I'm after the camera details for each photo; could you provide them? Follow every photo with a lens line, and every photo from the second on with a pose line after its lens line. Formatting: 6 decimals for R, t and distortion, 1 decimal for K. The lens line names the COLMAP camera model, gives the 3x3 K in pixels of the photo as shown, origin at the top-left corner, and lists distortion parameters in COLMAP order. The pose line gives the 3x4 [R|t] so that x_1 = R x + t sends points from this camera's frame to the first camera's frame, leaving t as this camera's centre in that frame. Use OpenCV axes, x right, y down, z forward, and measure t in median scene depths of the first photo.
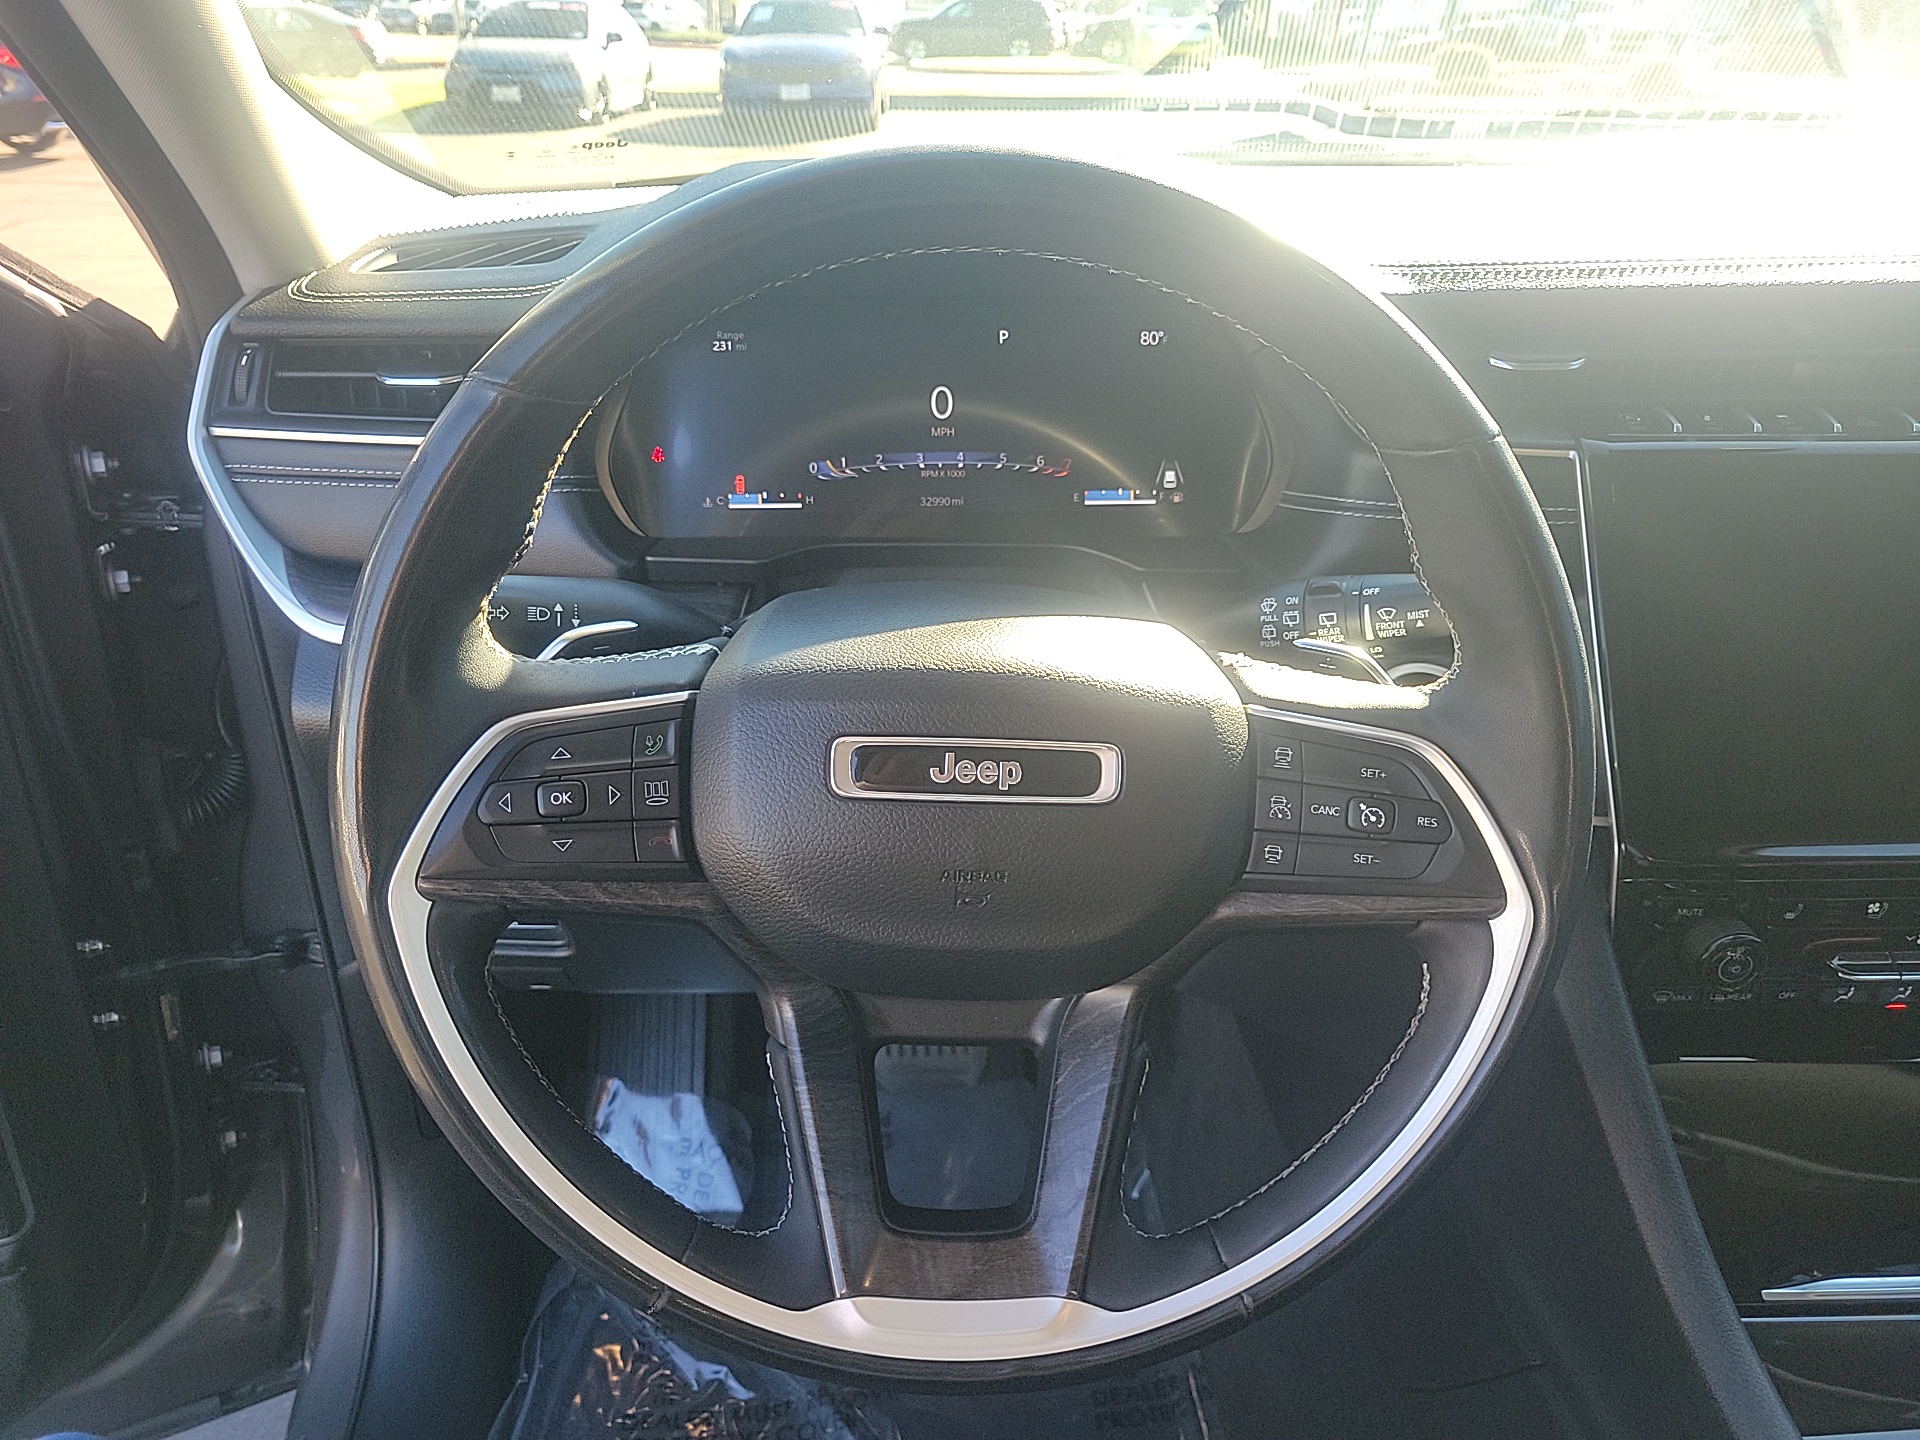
lens RADIAL K [[1466.6, 0, 967.9], [0, 1466.6, 723.8], [0, 0, 1]] dist [0.027022, -0.009344]
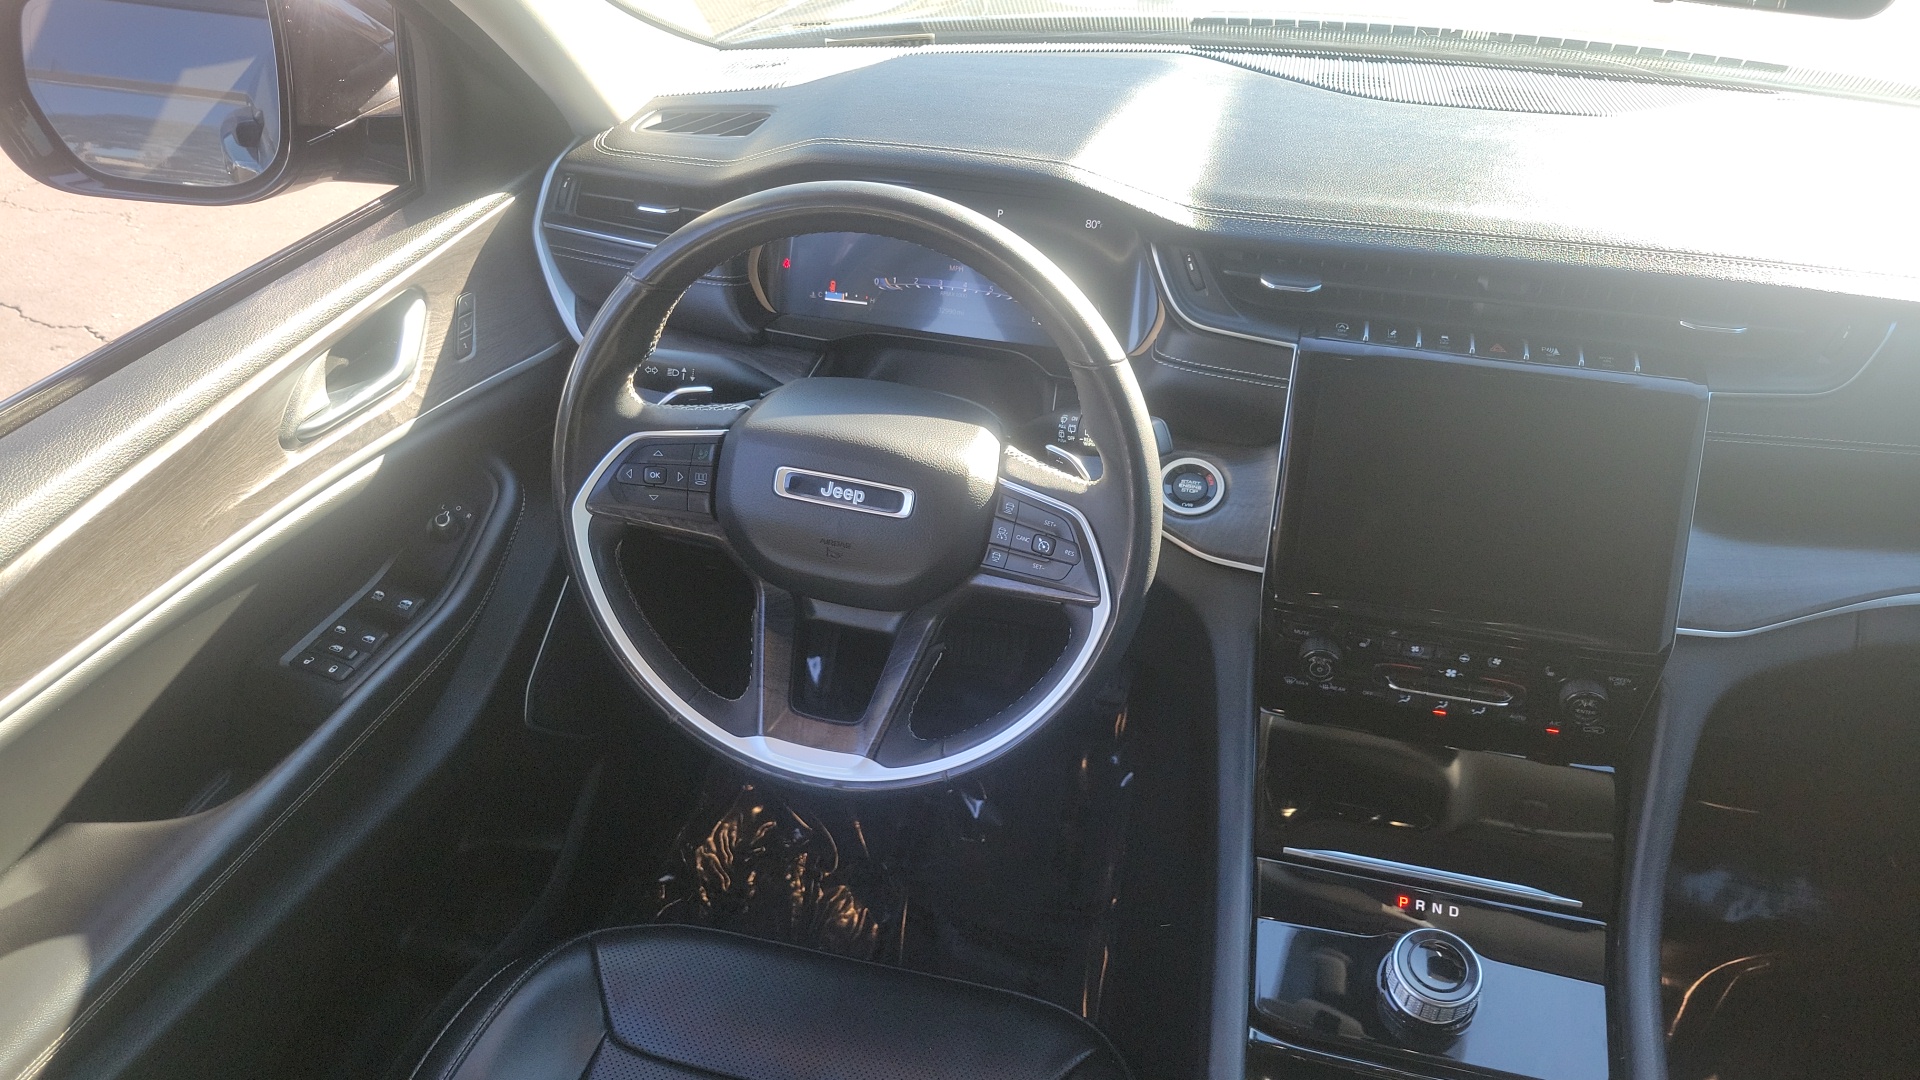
lens RADIAL K [[1491.9, 0, 964.8], [0, 1491.9, 539.3], [0, 0, 1]] dist [0.008007, -0.003242]
pose [[0.962645, 0.158552, -0.219491, 0.552863], [-0.131734, 0.982466, 0.131936, -0.173925], [0.236561, -0.098093, 0.966652, -0.838499]]
